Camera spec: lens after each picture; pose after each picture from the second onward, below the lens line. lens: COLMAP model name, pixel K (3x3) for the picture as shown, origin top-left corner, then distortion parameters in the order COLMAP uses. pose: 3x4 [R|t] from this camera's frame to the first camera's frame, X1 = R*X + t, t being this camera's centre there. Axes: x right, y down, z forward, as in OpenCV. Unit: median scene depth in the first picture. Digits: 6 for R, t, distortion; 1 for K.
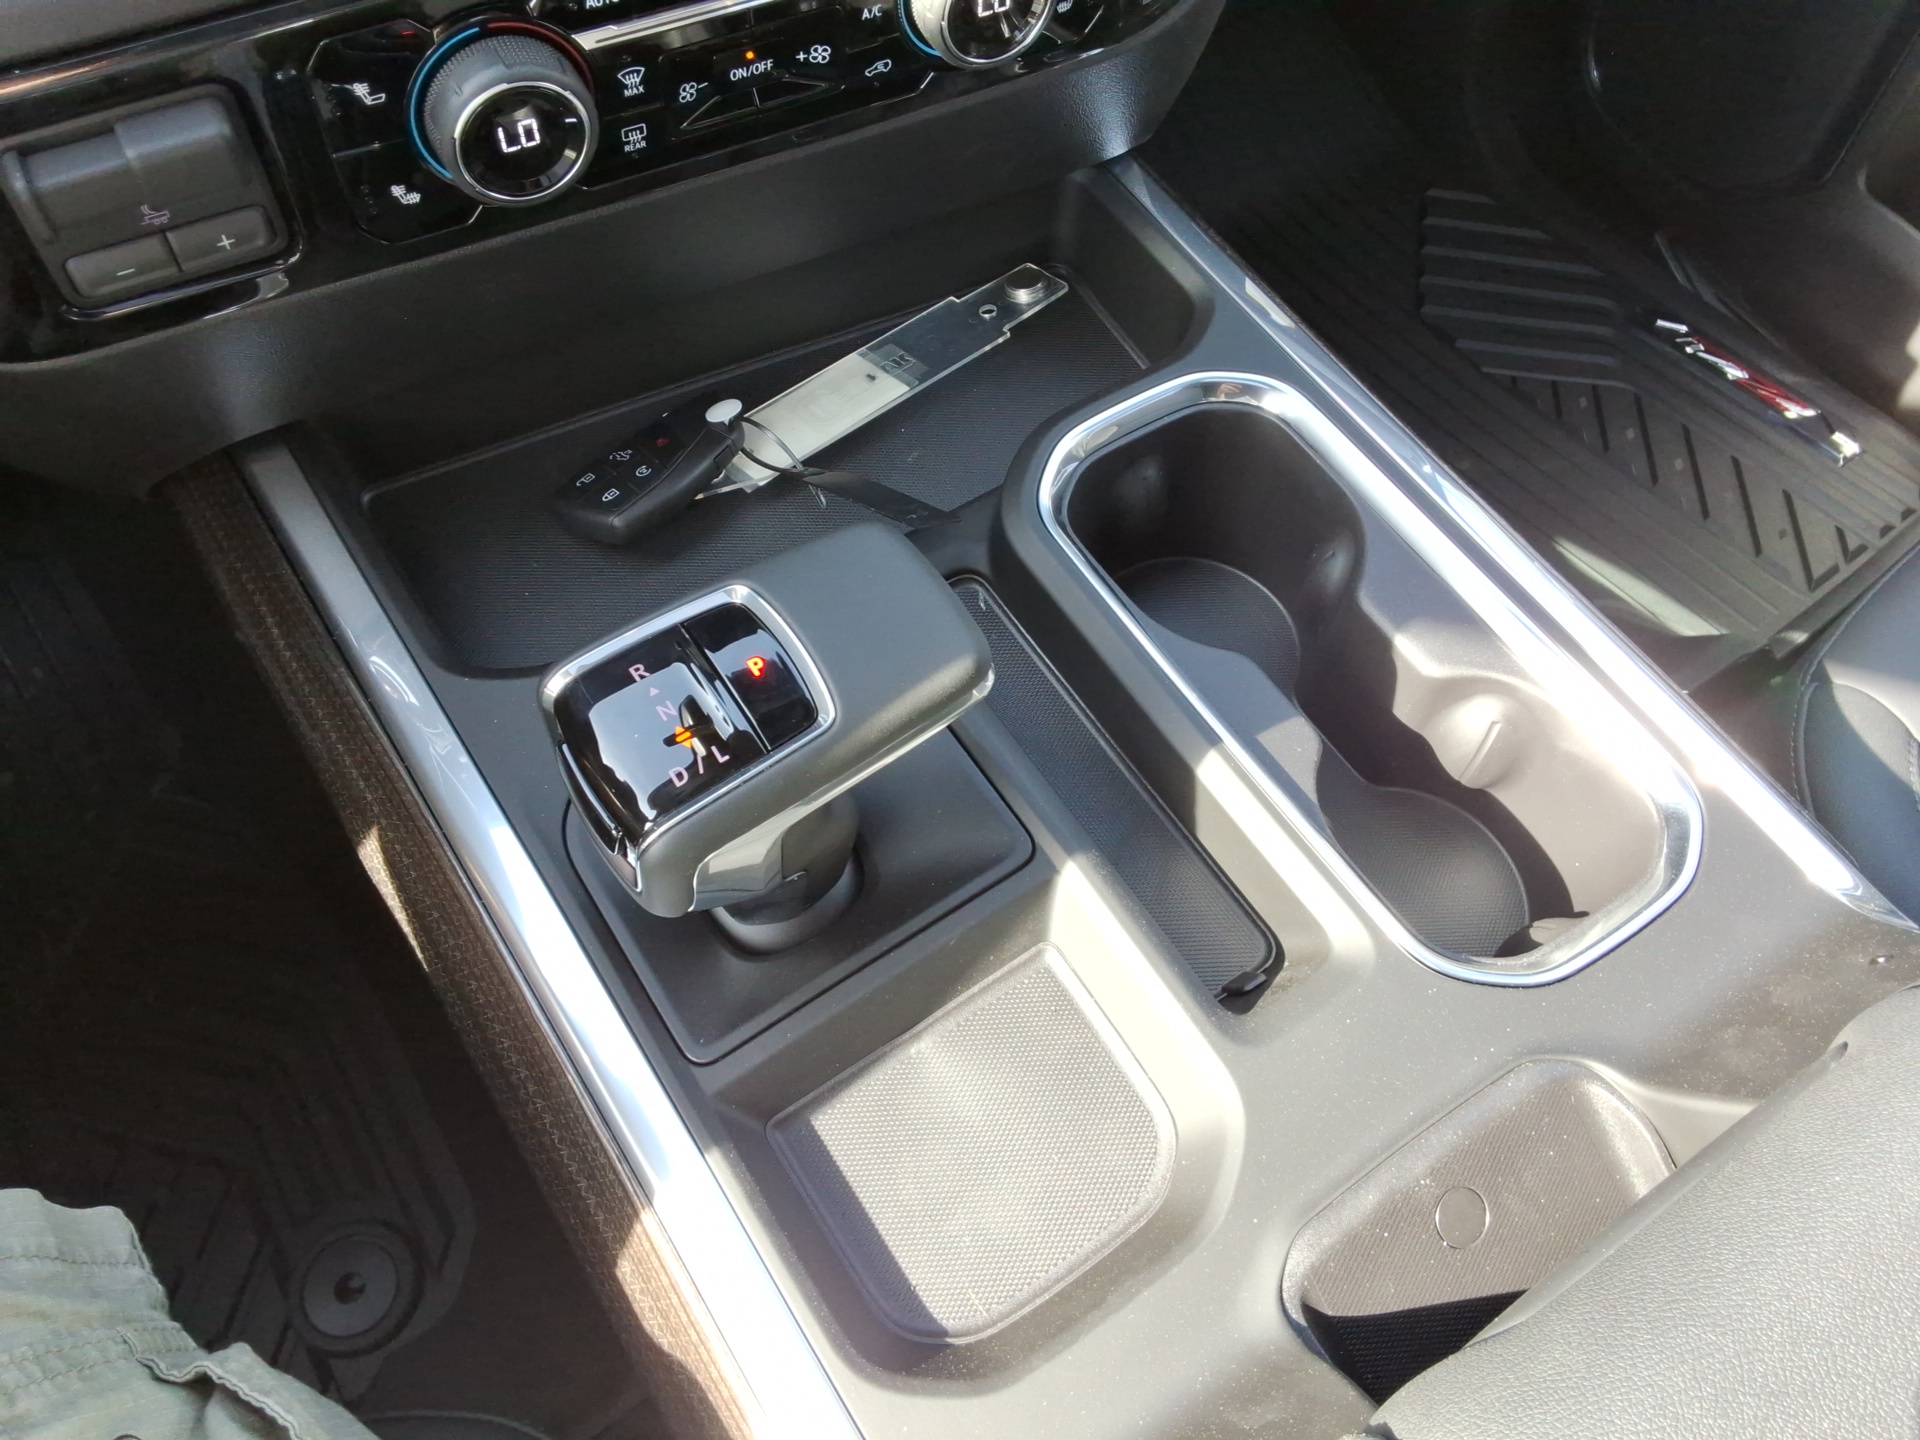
lens RADIAL K [[1542.5, 0, 979.8], [0, 1542.5, 706.3], [0, 0, 1]] dist [0.133521, -0.234497]
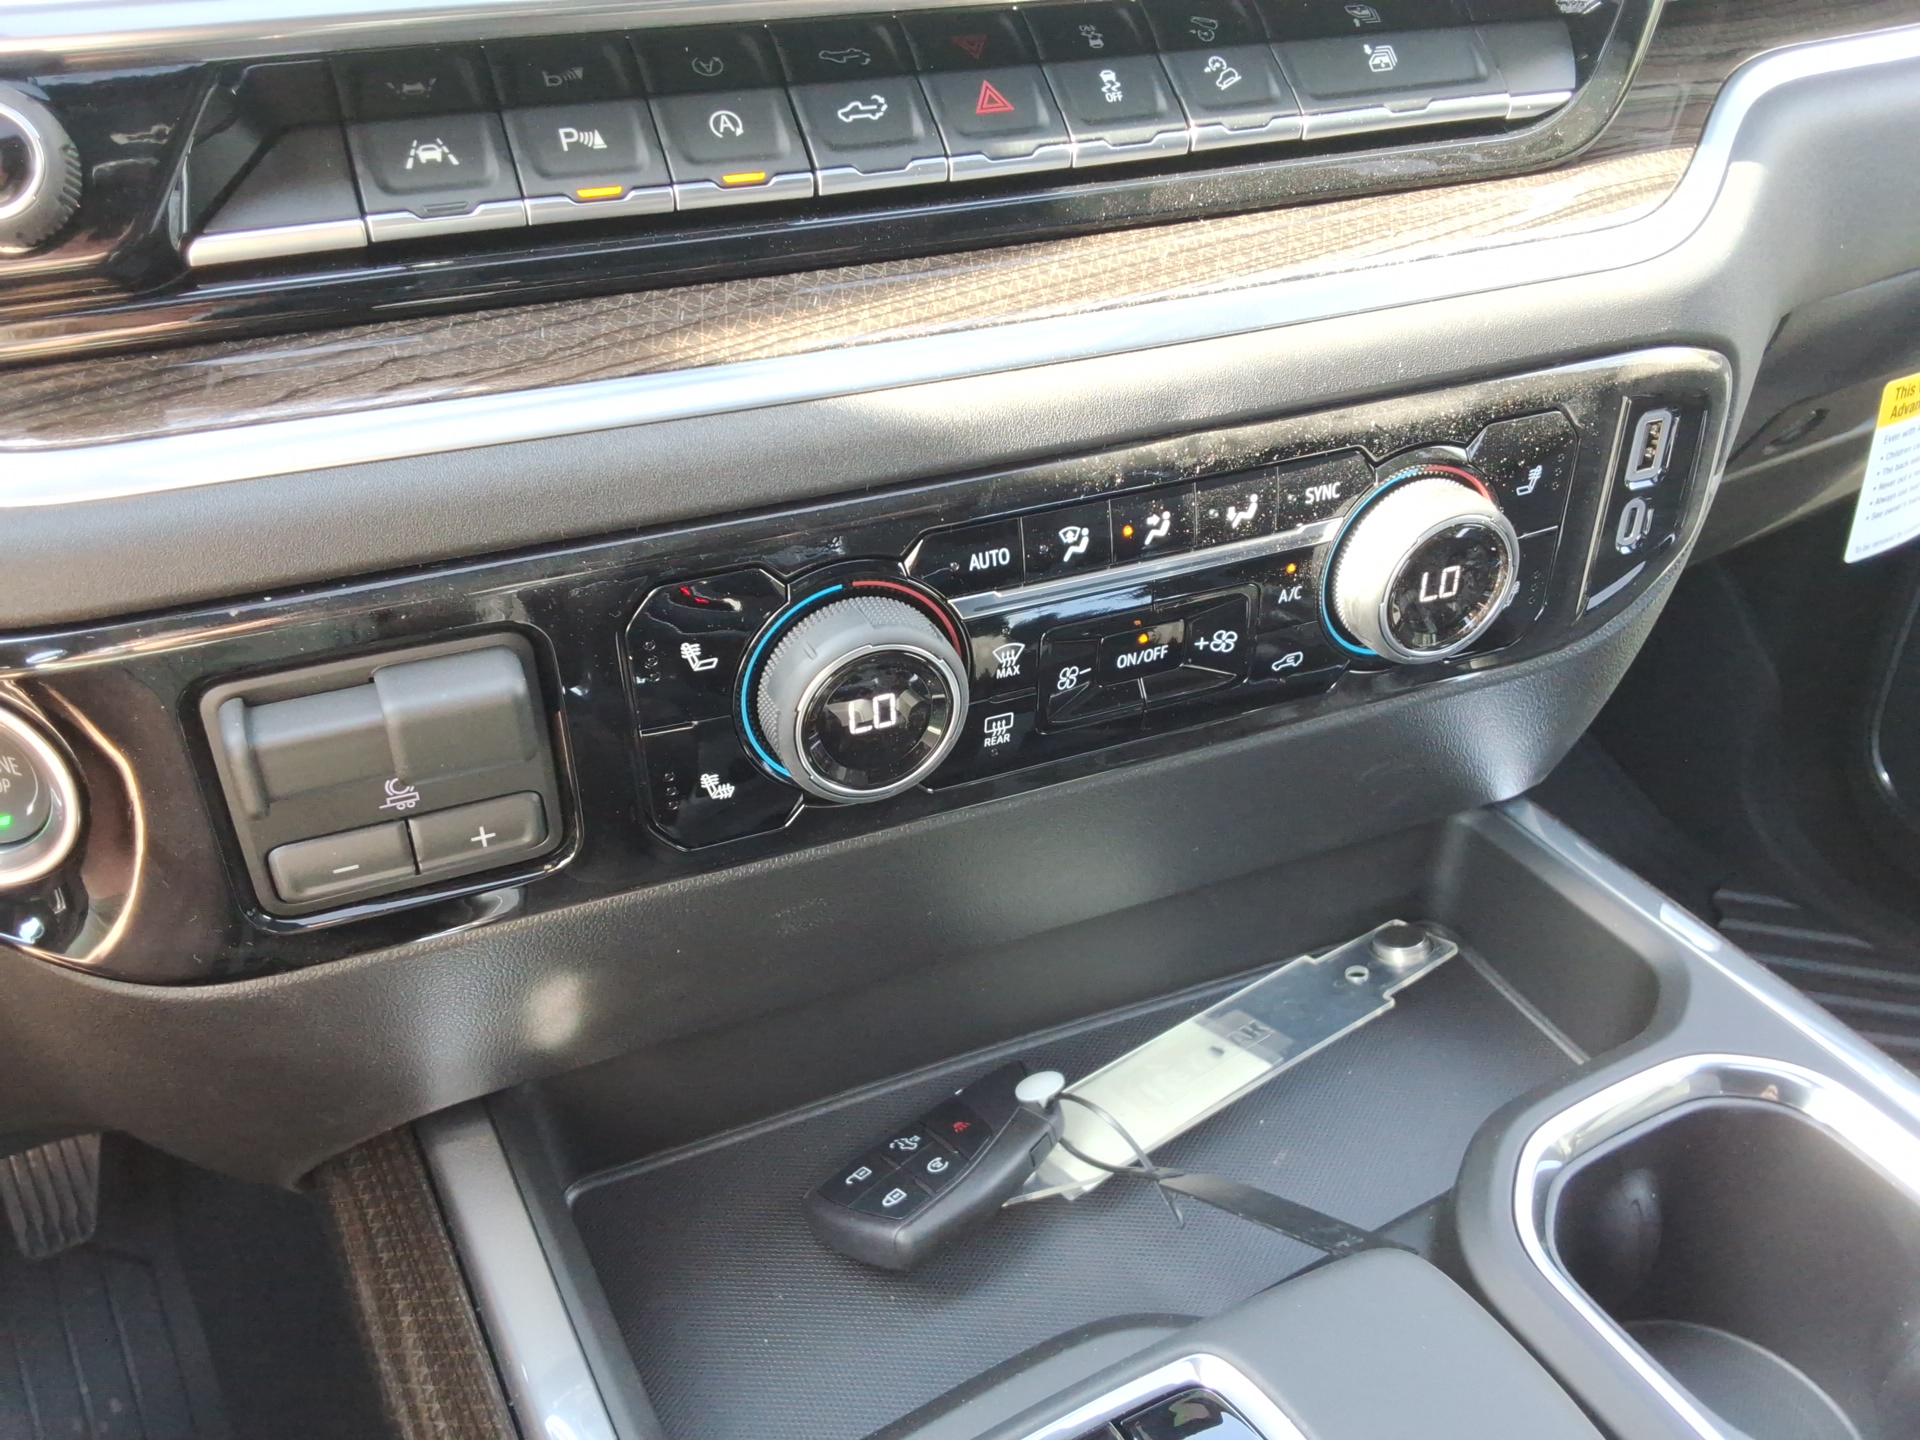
lens RADIAL K [[1536.2, 0, 970.2], [0, 1536.2, 711.2], [0, 0, 1]] dist [0.121002, -0.201703]
pose [[0.995958, 0.004461, -0.089712, -0.151061], [-0.043256, 0.899149, -0.435501, -0.027065], [0.078722, 0.437621, 0.895707, 0.270129]]
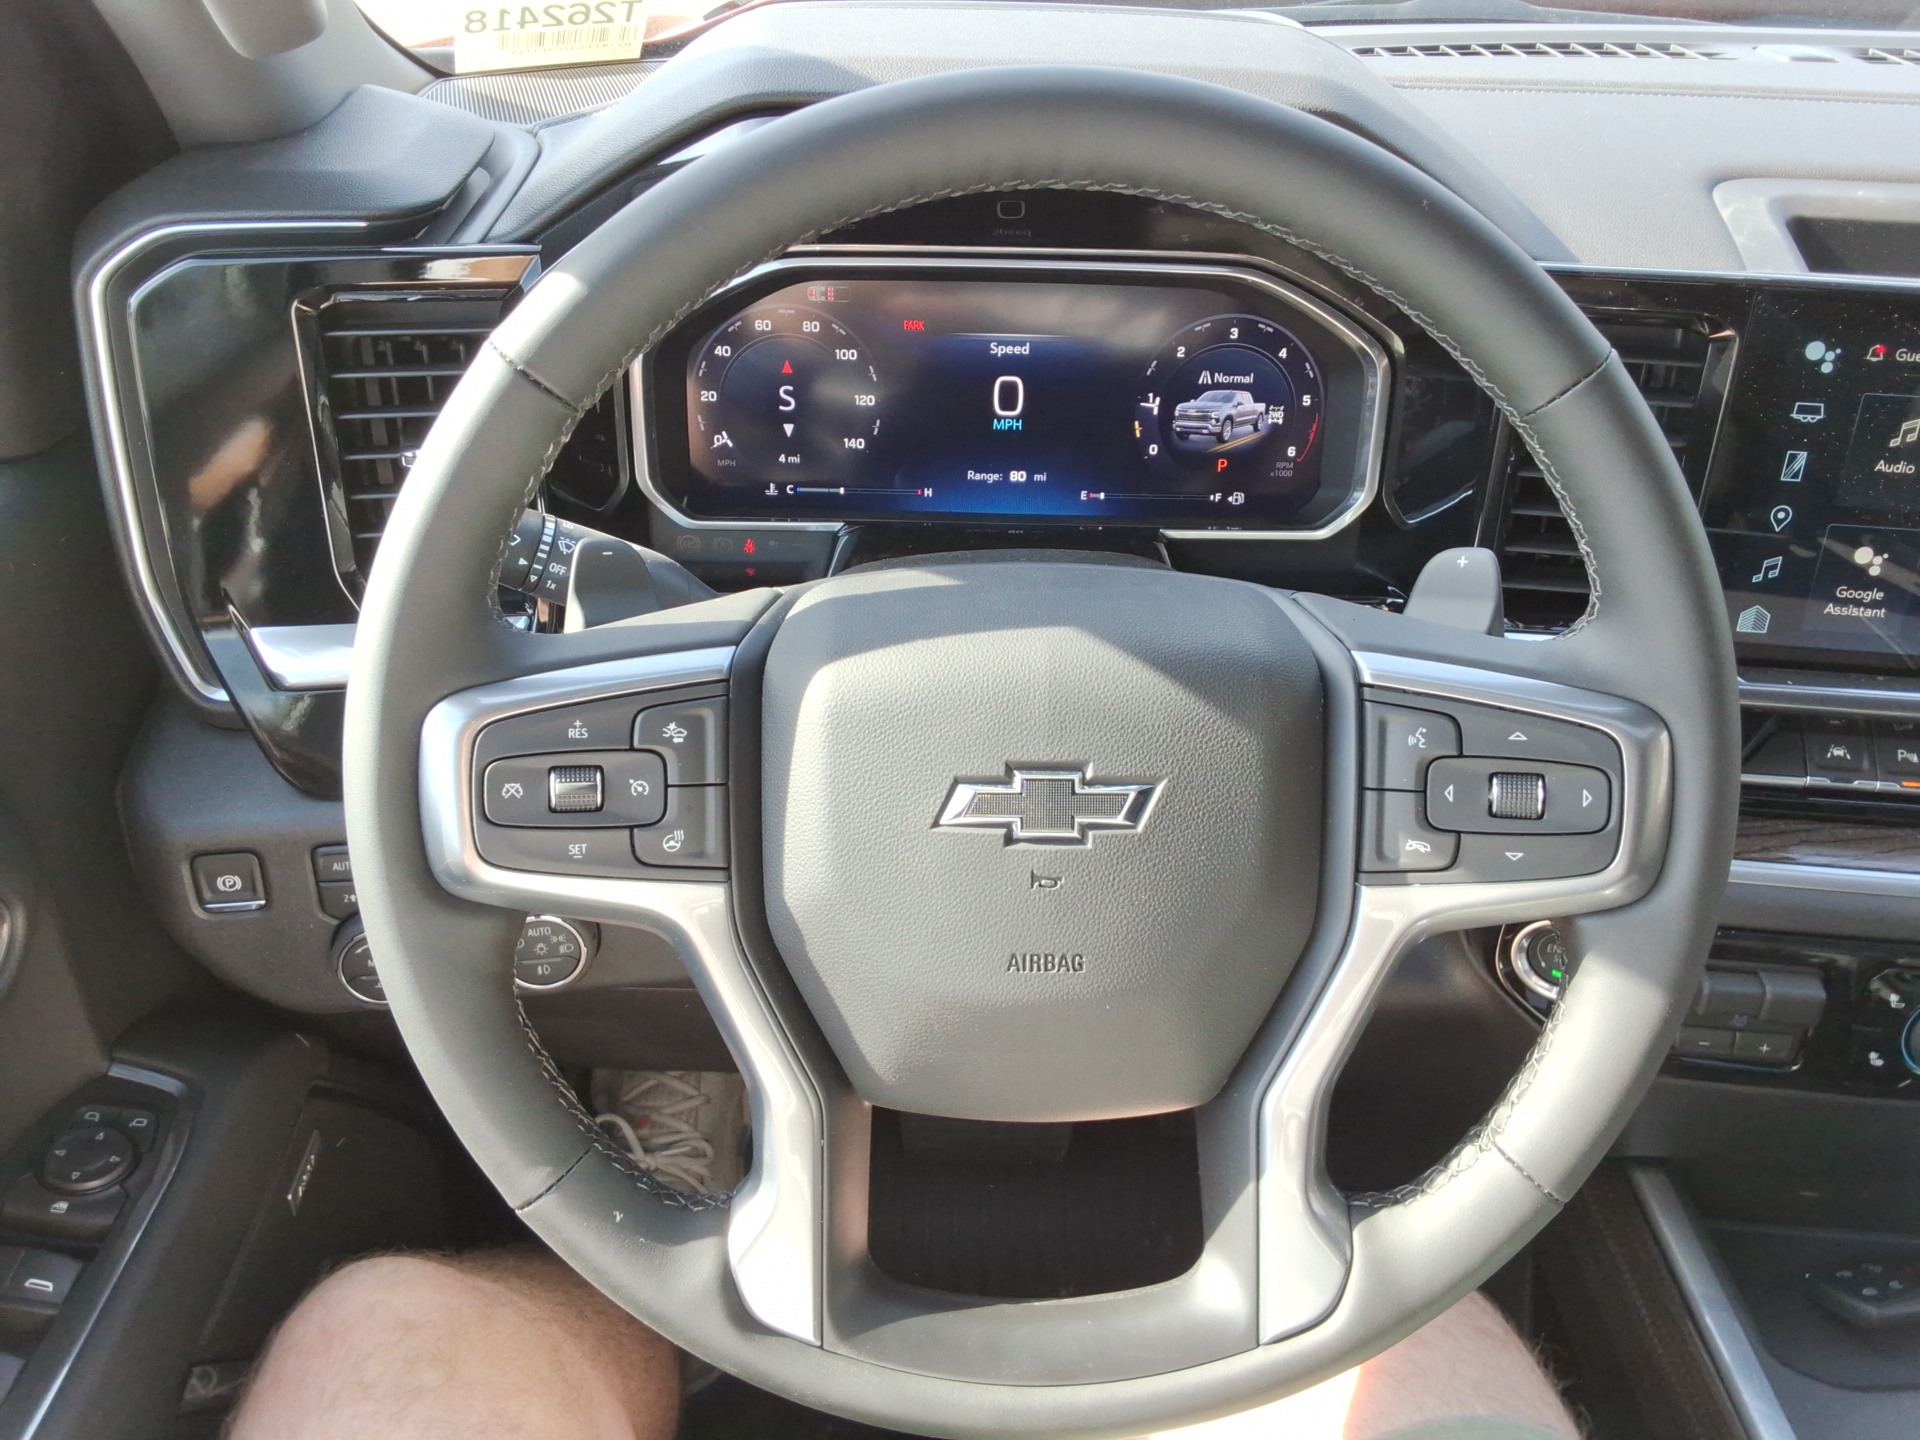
lens RADIAL K [[1550.1, 0, 961.2], [0, 1550.1, 694.8], [0, 0, 1]] dist [0.143291, -0.239191]
pose [[0.841554, 0.250292, -0.478687, -0.416017], [-0.457102, 0.802163, -0.384178, 0.370537], [0.287828, 0.542116, 0.789472, -0.651903]]
